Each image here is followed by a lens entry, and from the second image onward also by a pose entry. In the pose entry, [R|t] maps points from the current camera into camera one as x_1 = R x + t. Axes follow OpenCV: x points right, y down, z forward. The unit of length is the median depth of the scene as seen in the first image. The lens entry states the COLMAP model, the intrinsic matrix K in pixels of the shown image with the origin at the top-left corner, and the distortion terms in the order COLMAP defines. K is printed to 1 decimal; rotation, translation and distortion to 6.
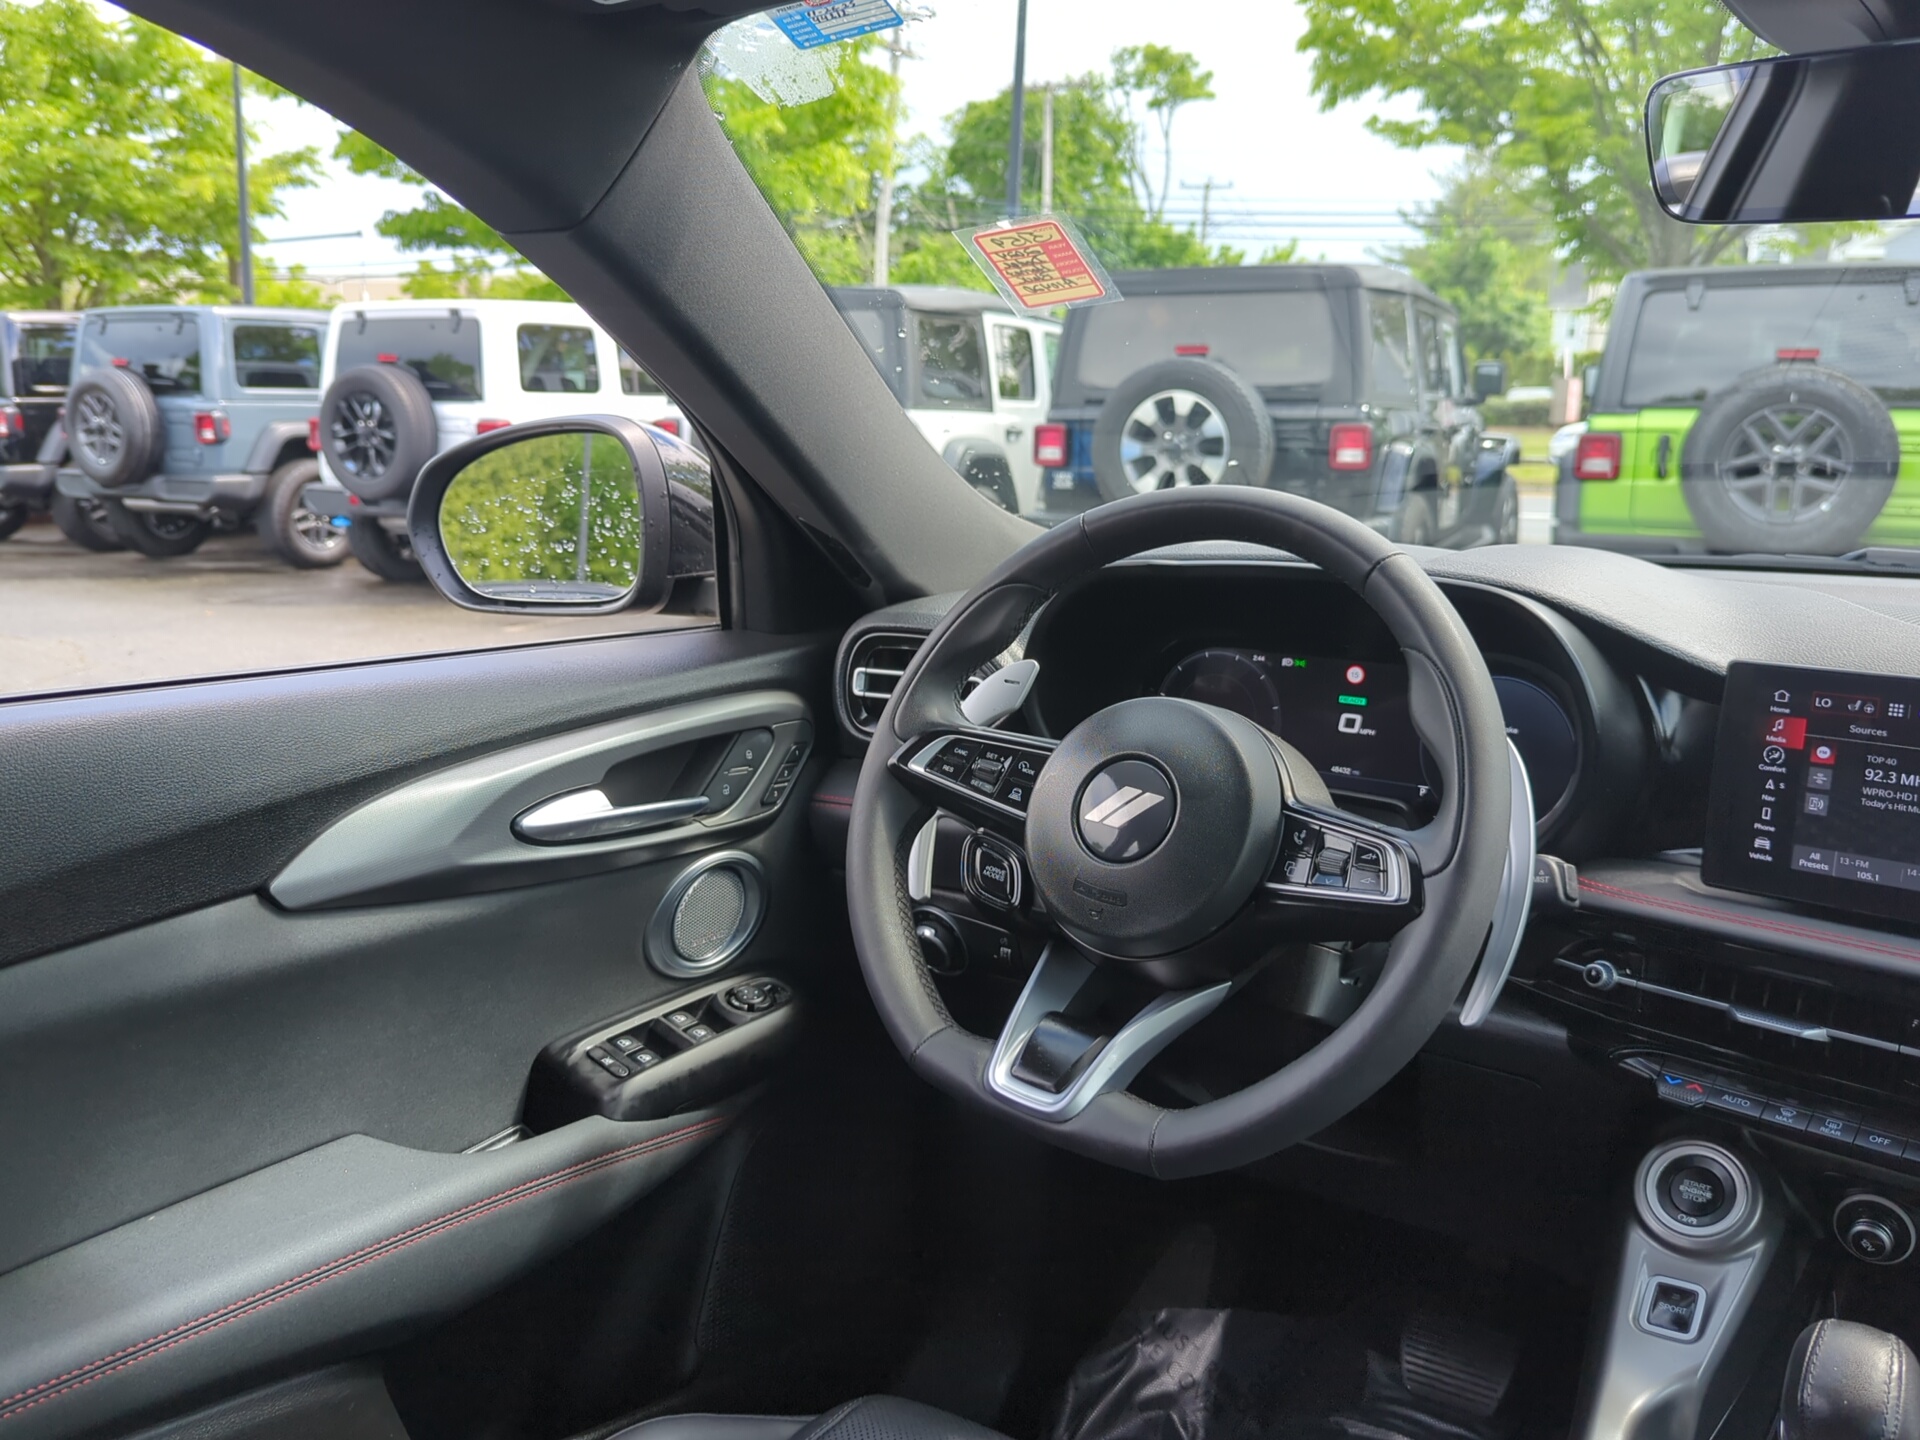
lens RADIAL K [[1547.0, 0, 952.5], [0, 1547.0, 704.0], [0, 0, 1]] dist [0.063712, -0.058723]
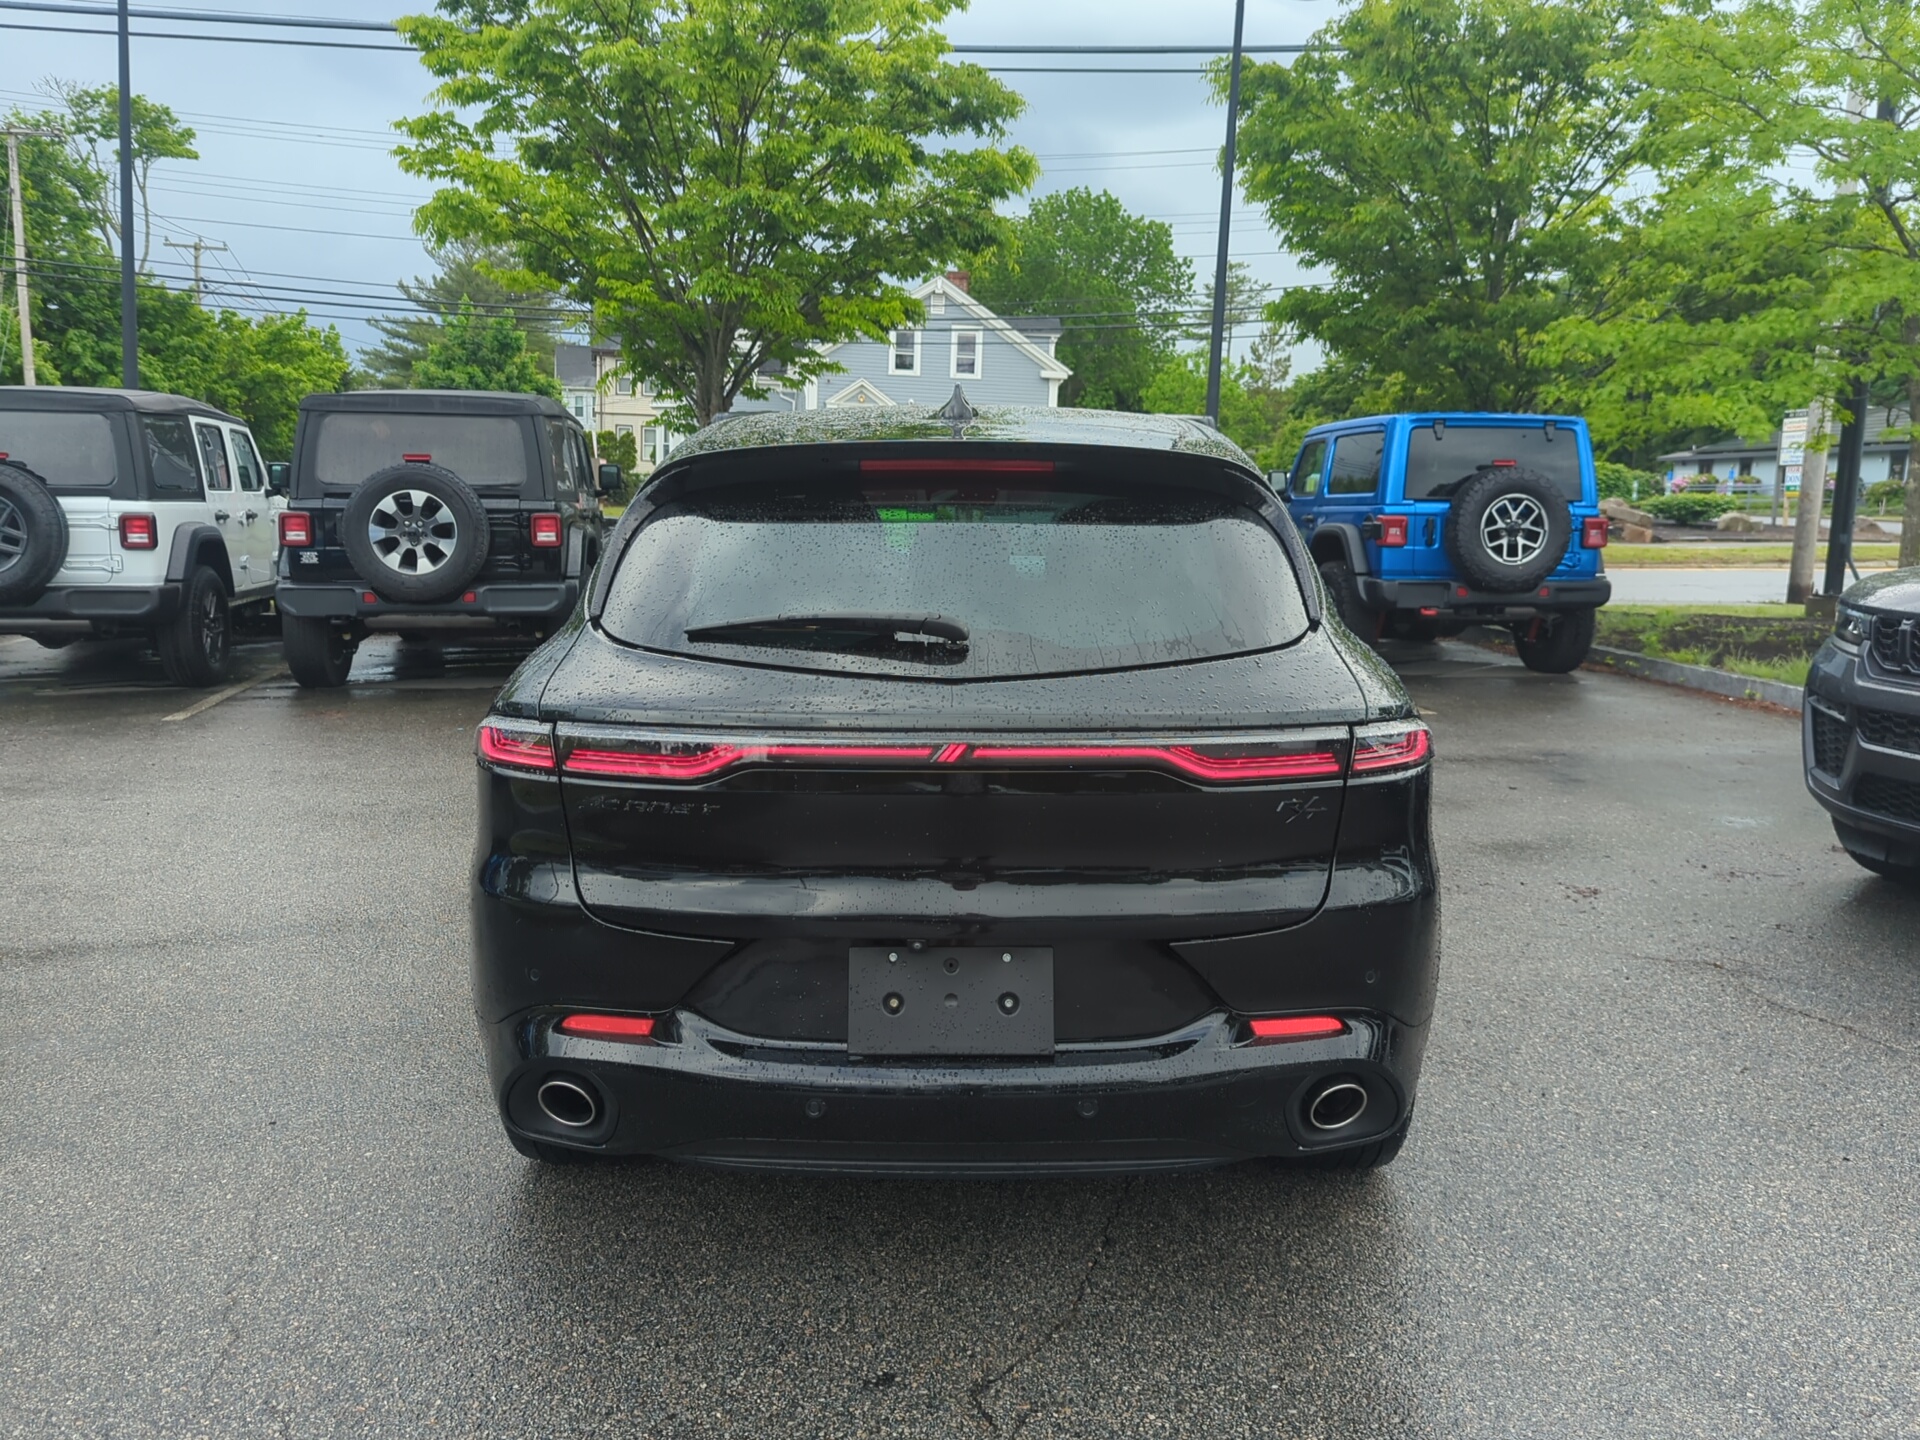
lens RADIAL K [[1547.0, 0, 984.4], [0, 1547.0, 685.9], [0, 0, 1]] dist [0.063712, -0.058723]
pose [[0.810124, -0.074333, 0.581527, -0.167124], [0.105898, 0.994167, -0.020449, 0.028335], [-0.576615, 0.078149, 0.813270, -0.229012]]
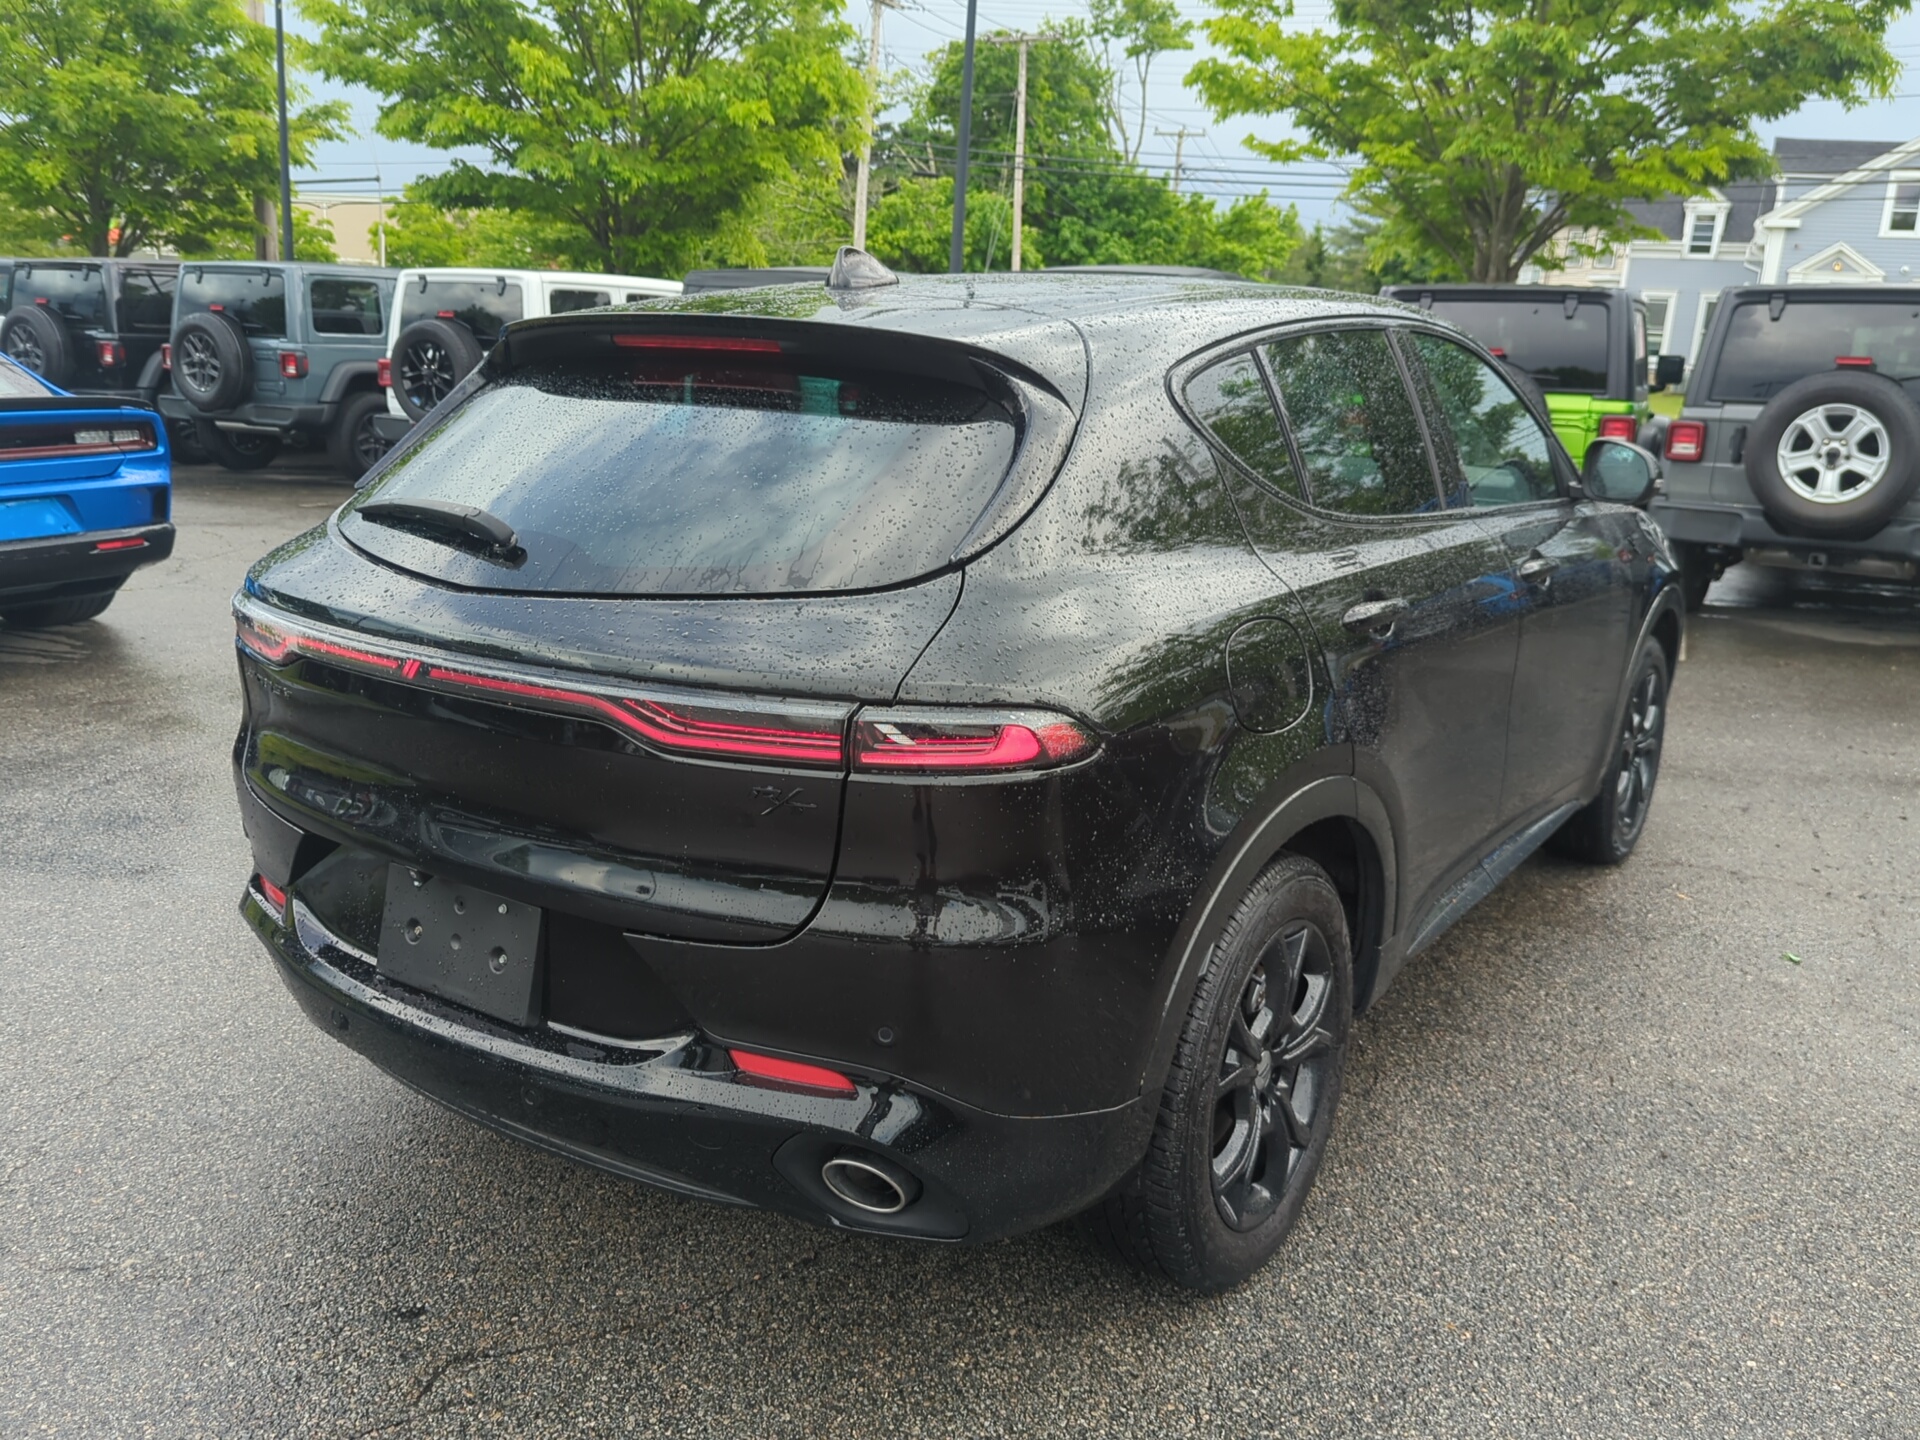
lens RADIAL K [[1547.0, 0, 993.1], [0, 1547.0, 695.5], [0, 0, 1]] dist [0.063712, -0.058723]
pose [[0.999005, 0.018660, 0.040508, 0.028944], [-0.020091, 0.999177, 0.035224, 0.027585], [-0.039818, -0.036003, 0.998558, -0.246311]]
